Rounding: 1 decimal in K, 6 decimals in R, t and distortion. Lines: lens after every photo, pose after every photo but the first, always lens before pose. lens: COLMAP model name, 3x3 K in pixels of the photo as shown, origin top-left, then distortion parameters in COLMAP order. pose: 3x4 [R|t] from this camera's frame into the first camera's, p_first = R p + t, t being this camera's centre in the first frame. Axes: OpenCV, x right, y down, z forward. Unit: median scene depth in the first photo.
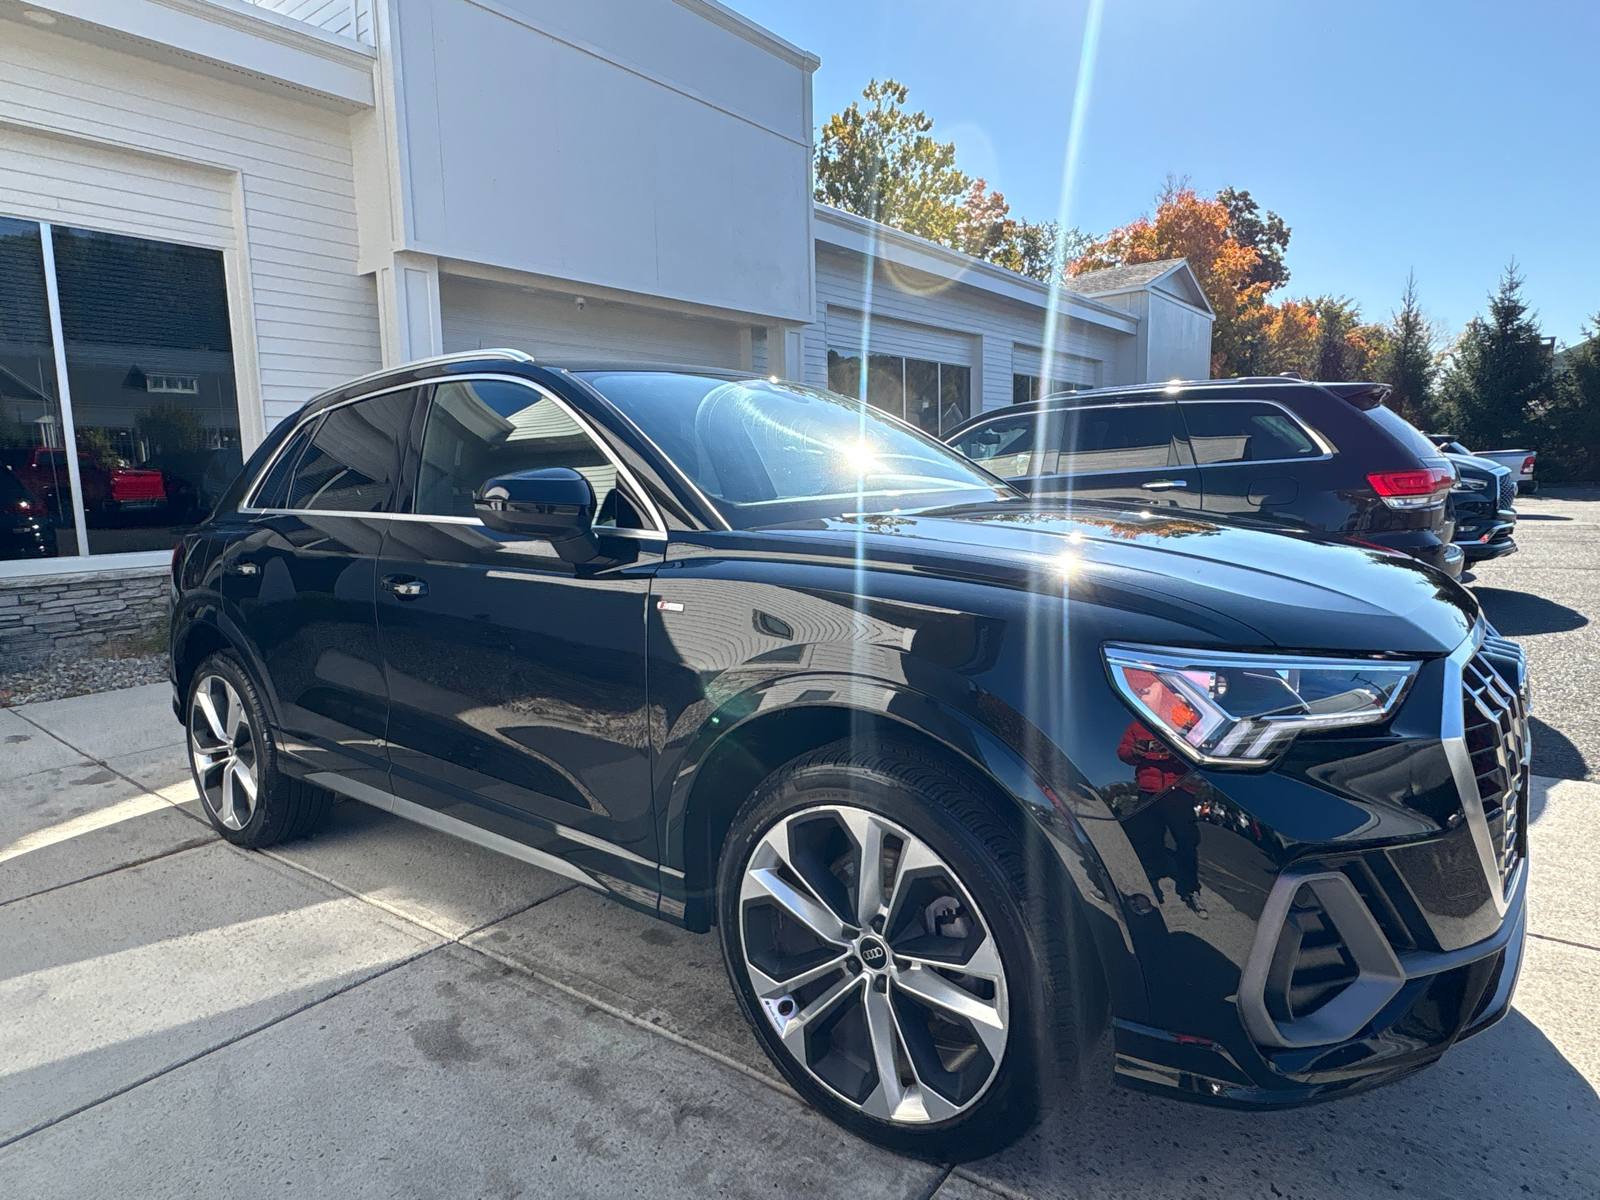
lens RADIAL K [[934.3, 0, 800.0], [0, 934.3, 600.0], [0, 0, 1]] dist [0.000106, 0.002001]
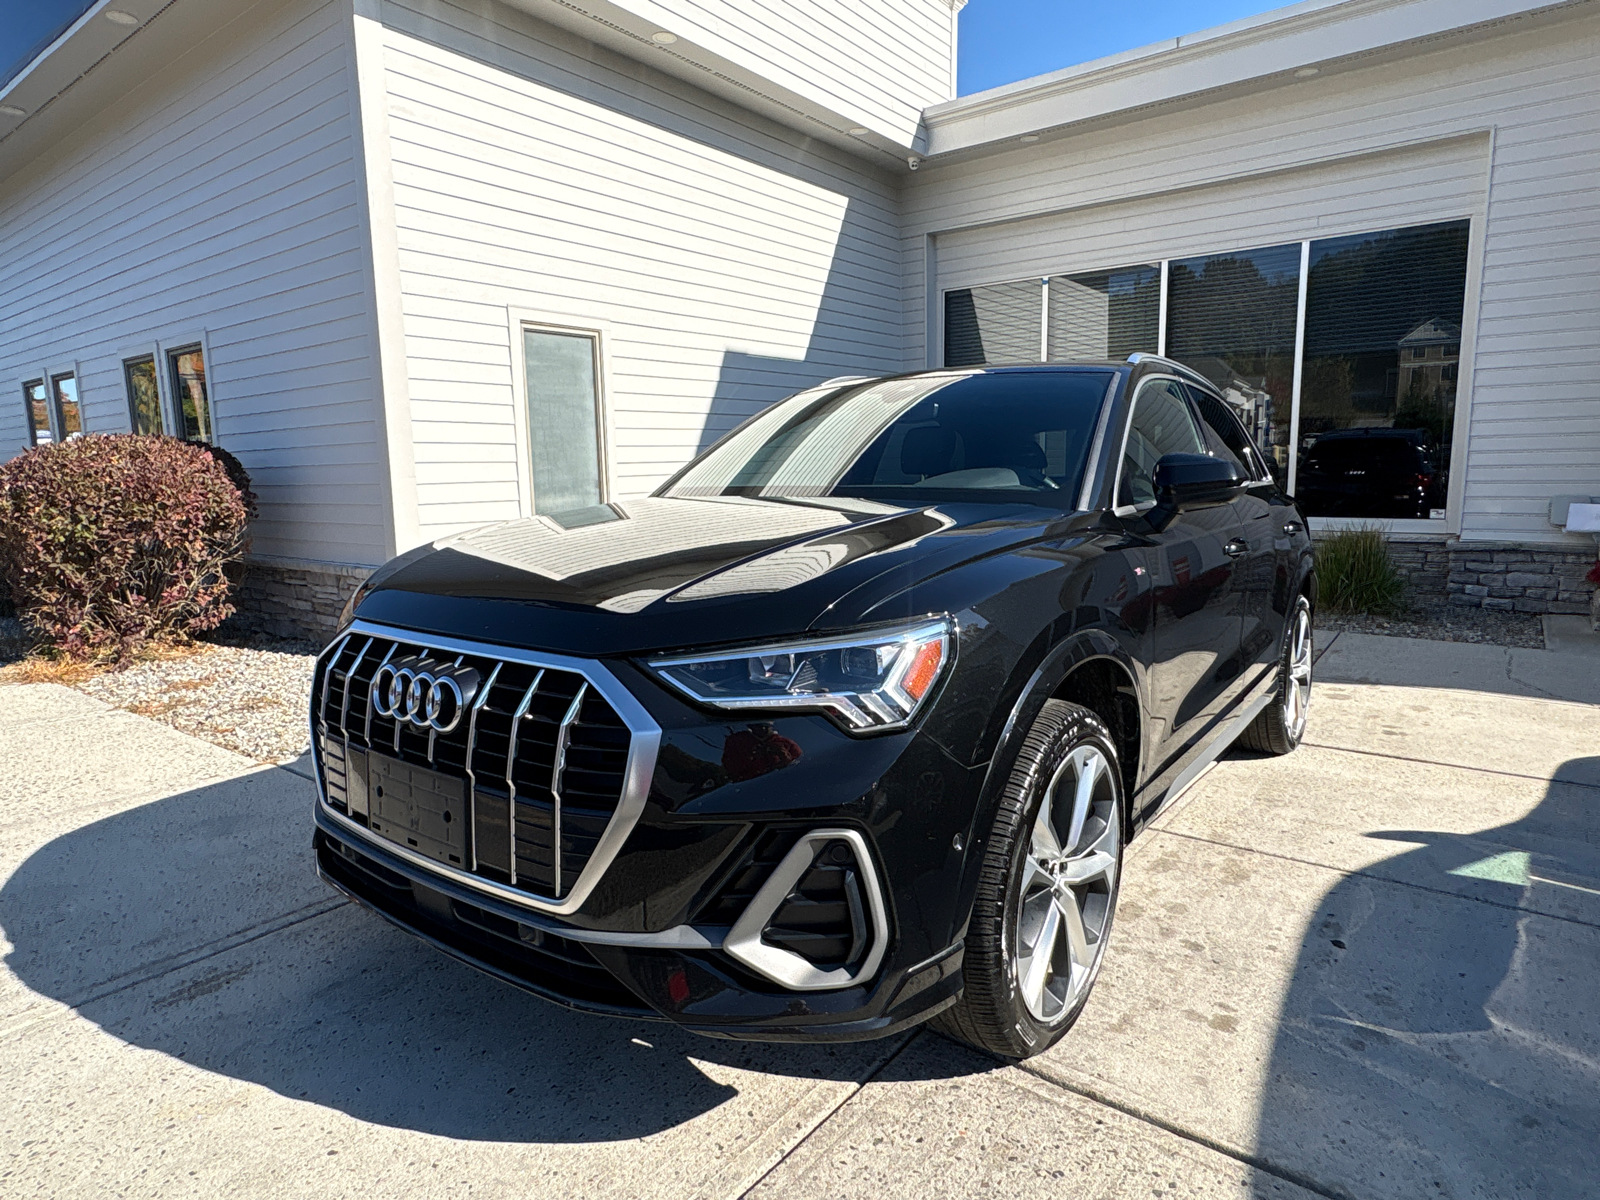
lens RADIAL K [[926.9, 0, 789.6], [0, 926.9, 595.9], [0, 0, 1]] dist [-0.000073, -0.000409]
pose [[0.002982, 0.159602, -0.987177, 0.407346], [-0.121837, 0.979885, 0.158055, -0.053313], [0.992546, 0.119804, 0.022367, 0.321372]]
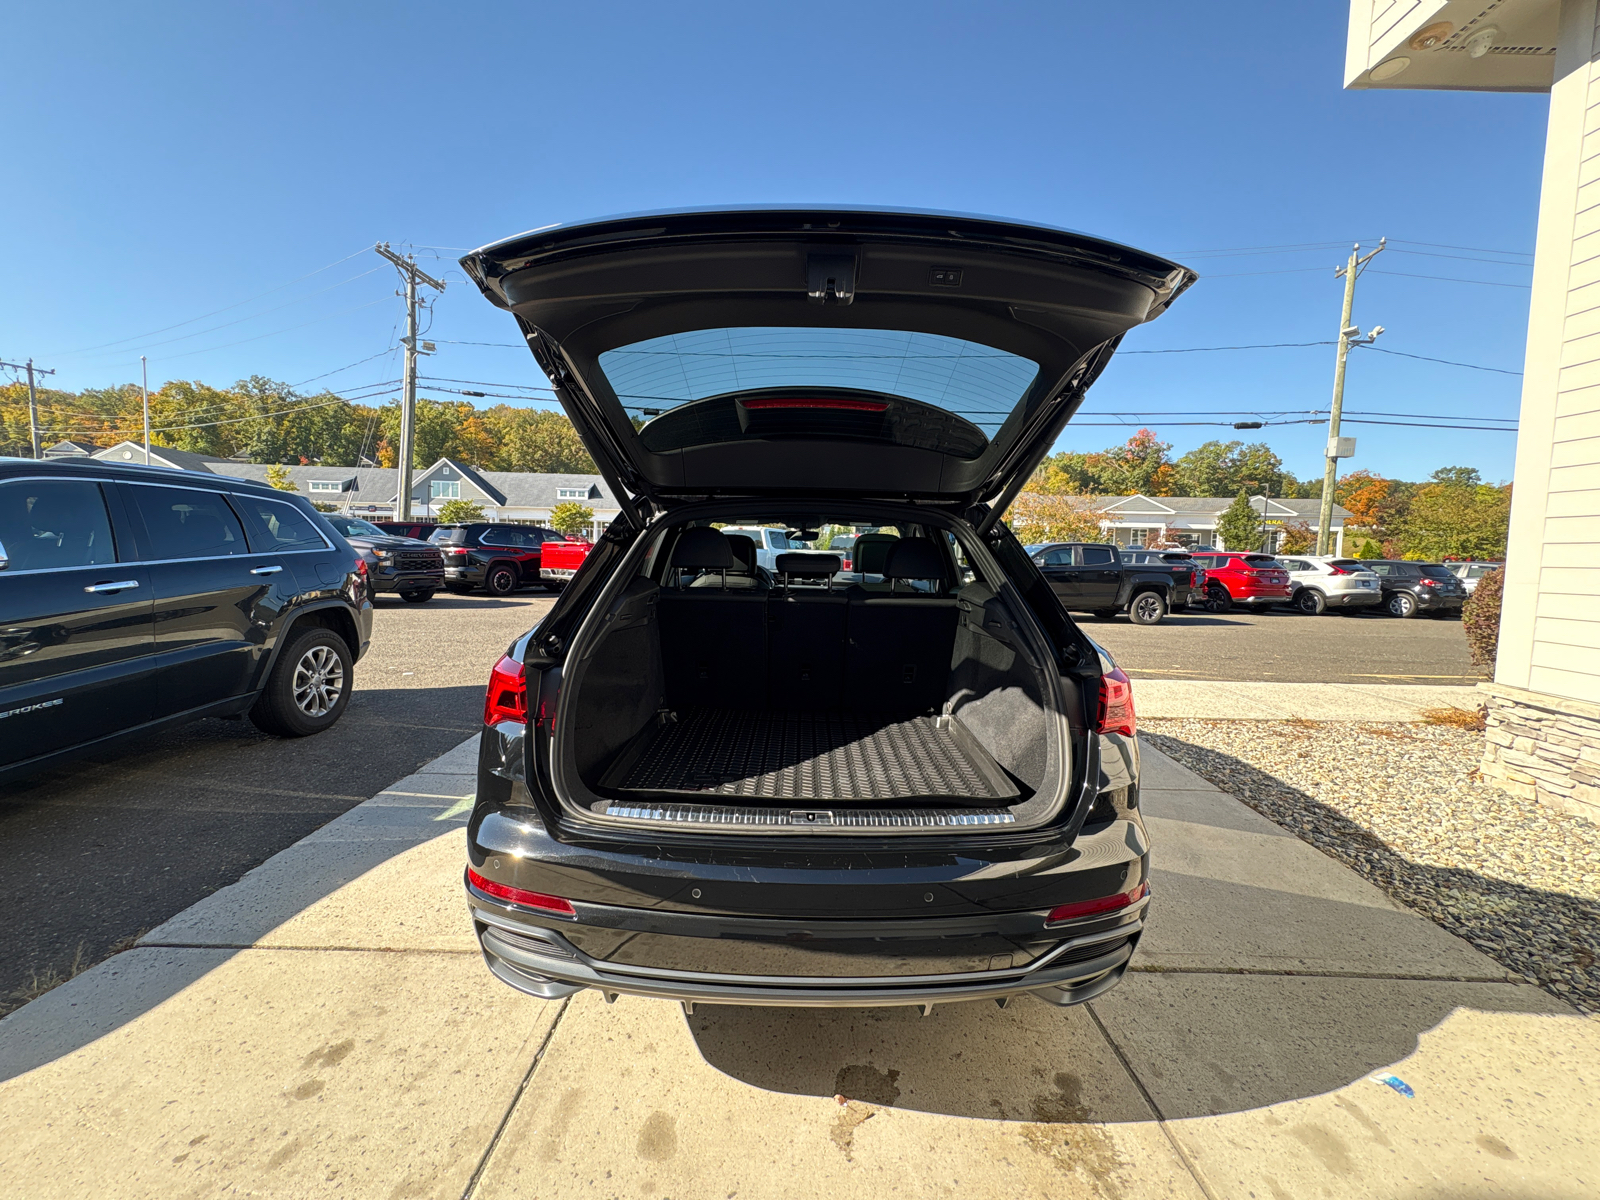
lens RADIAL K [[636.6, 0, 799.1], [0, 636.6, 597.1], [0, 0, 1]] dist [-0.000571, 0.000027]
pose [[-0.617378, -0.042953, 0.785493, -0.429884], [0.099664, 0.986192, 0.132261, -0.093745], [-0.780328, 0.159940, -0.604572, 0.706685]]
